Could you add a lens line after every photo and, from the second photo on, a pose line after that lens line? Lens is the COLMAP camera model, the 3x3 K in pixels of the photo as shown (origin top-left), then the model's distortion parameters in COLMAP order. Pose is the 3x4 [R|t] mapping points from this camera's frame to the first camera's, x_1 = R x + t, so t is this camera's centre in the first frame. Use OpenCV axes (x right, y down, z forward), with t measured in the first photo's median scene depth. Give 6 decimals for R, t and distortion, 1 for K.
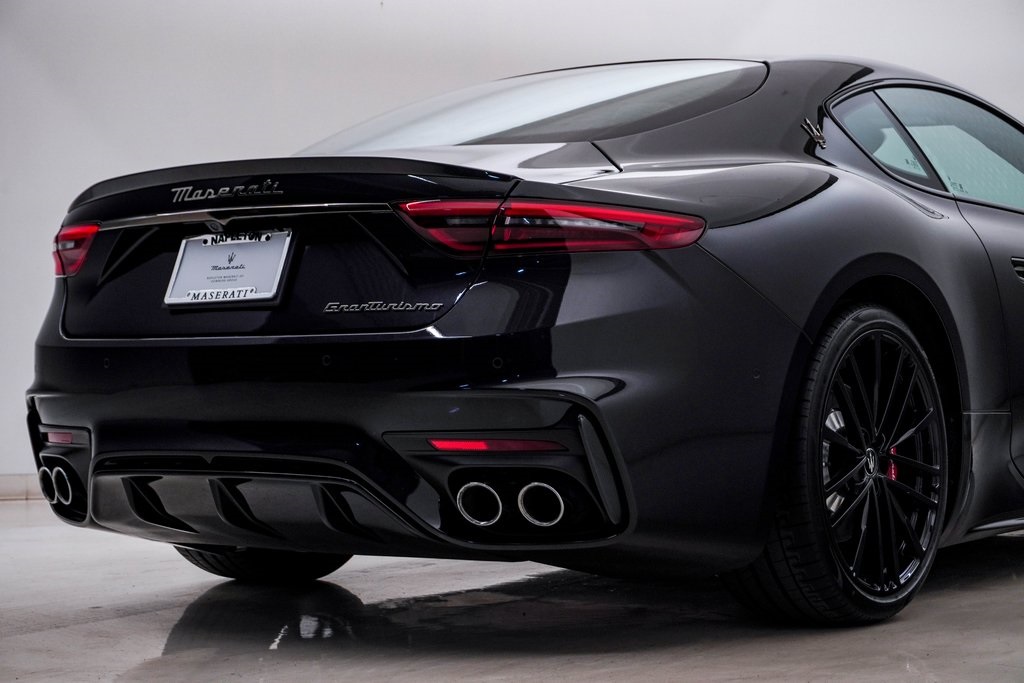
lens RADIAL K [[2178.7, 0, 507.9], [0, 2178.7, 345.1], [0, 0, 1]] dist [0.005433, 0.000000]
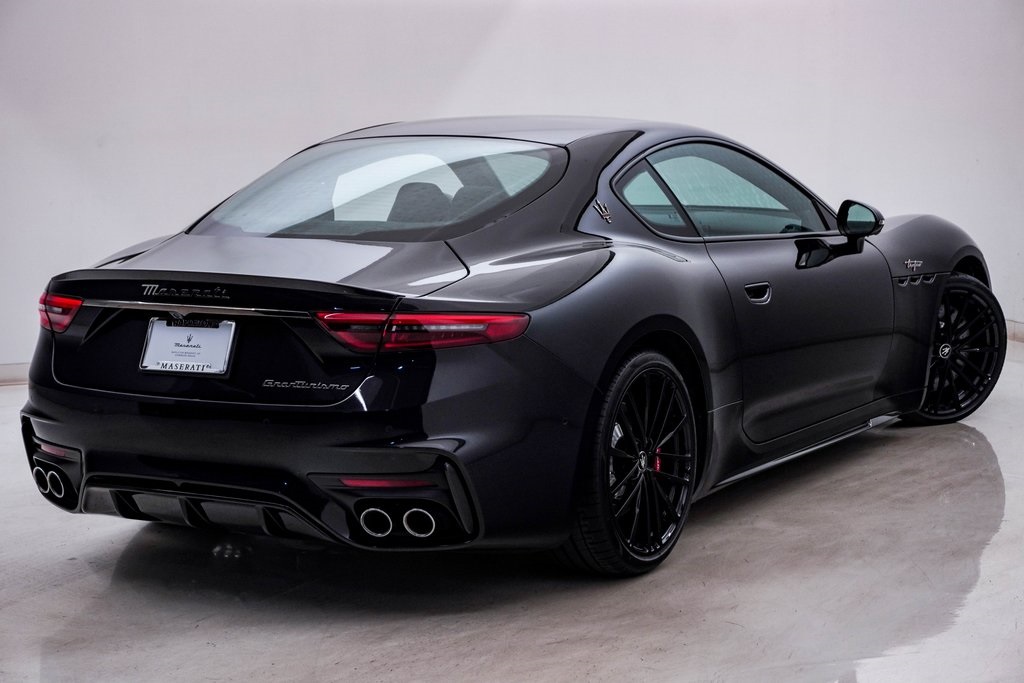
lens RADIAL K [[2178.7, 0, 521.0], [0, 2178.7, 344.9], [0, 0, 1]] dist [0.005433, 0.000000]
pose [[0.993732, -0.016066, 0.110631, -0.074413], [0.001401, 0.991331, 0.131380, -0.229914], [-0.111783, -0.130402, 0.985140, -0.415732]]
